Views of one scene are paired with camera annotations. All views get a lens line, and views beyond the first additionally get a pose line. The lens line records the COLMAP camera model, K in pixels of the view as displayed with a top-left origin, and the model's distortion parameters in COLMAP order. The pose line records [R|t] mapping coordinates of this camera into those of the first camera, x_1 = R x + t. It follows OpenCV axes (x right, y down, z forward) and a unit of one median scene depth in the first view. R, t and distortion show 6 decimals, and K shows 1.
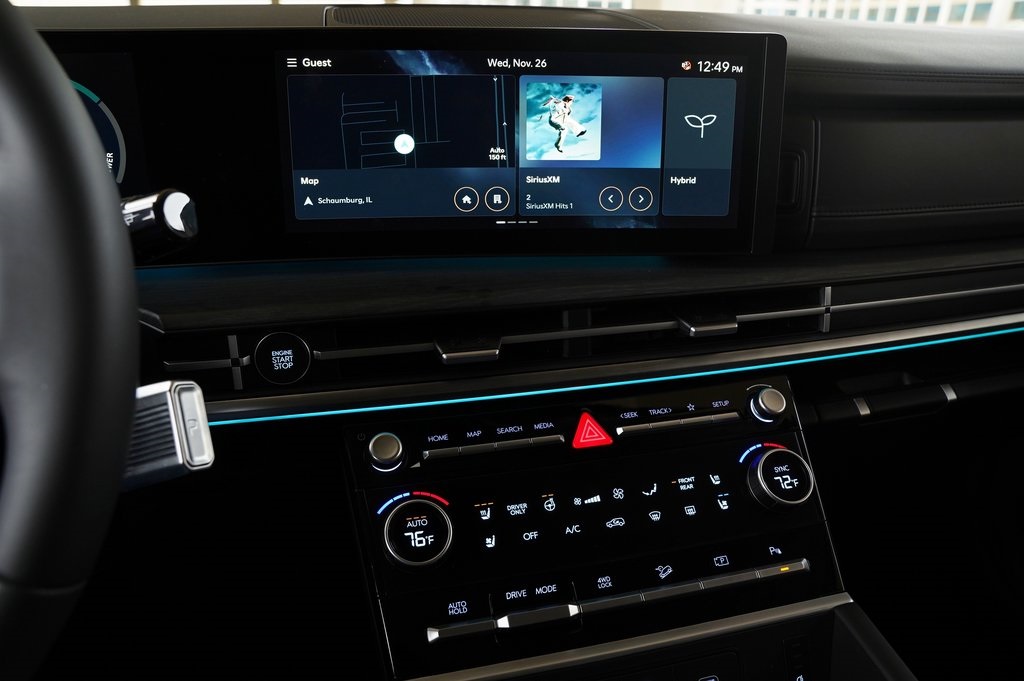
lens RADIAL K [[713.2, 0, 511.0], [0, 713.2, 337.5], [0, 0, 1]] dist [-0.100479, 0.010523]
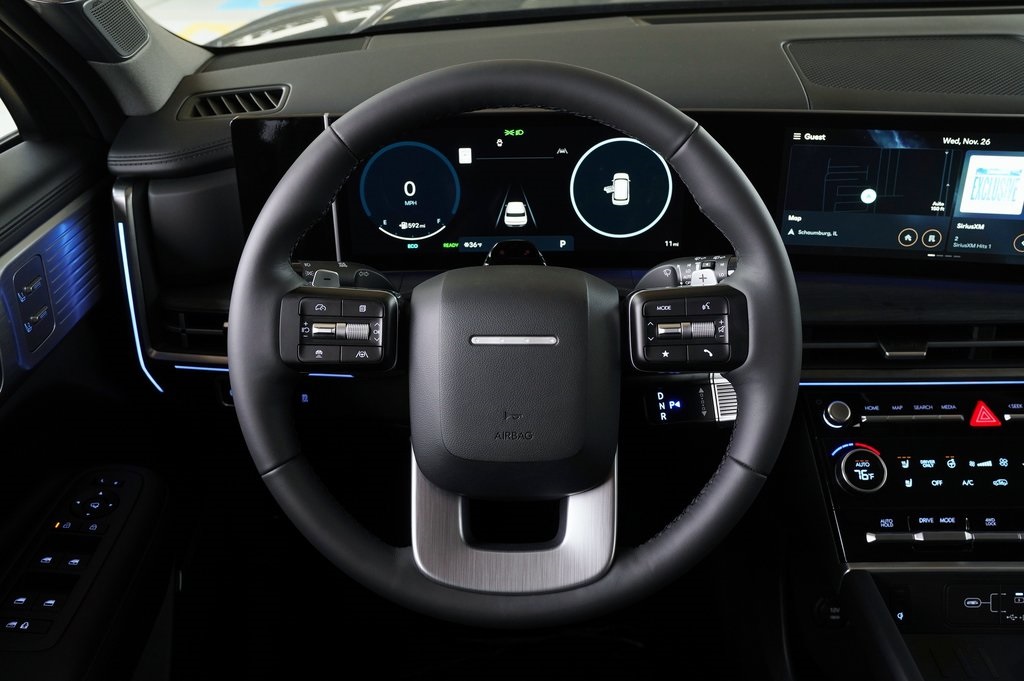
lens RADIAL K [[918.5, 0, 502.0], [0, 918.5, 336.7], [0, 0, 1]] dist [-0.047126, 0.093815]
pose [[0.969872, 0.099872, -0.222202, -0.425818], [-0.072928, 0.989303, 0.126338, -0.177242], [0.232443, -0.106327, 0.966781, -0.929407]]
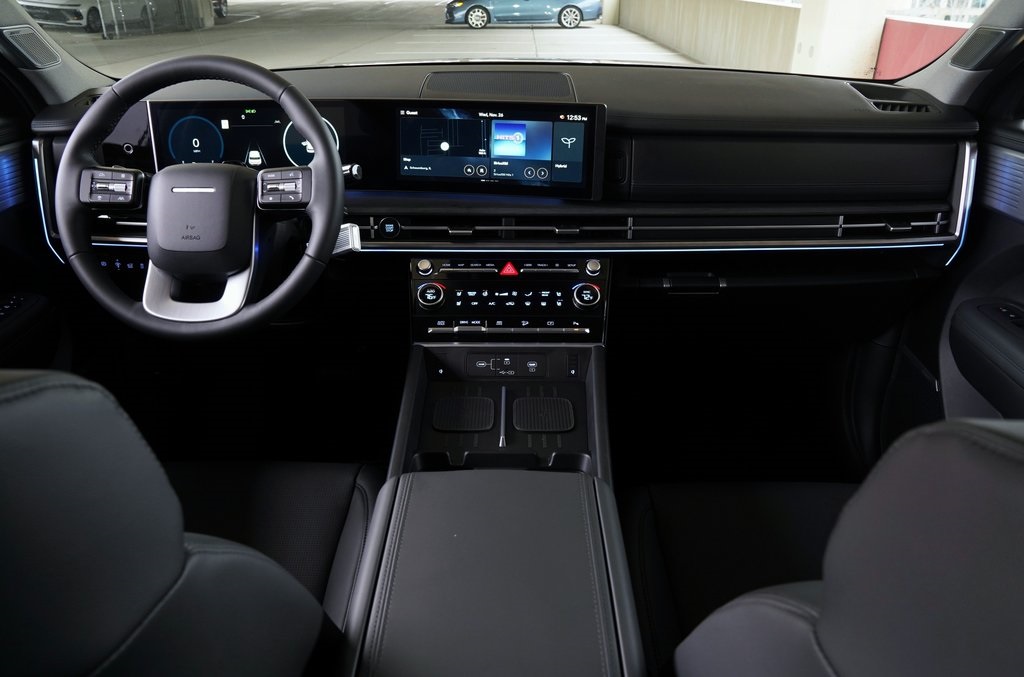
lens RADIAL K [[766.0, 0, 512.3], [0, 766.0, 337.7], [0, 0, 1]] dist [-0.094007, 0.047808]
pose [[0.970474, 0.097923, -0.220435, 0.733997], [-0.089462, 0.994829, 0.048071, 0.243420], [0.224003, -0.026931, 0.974216, -1.563962]]
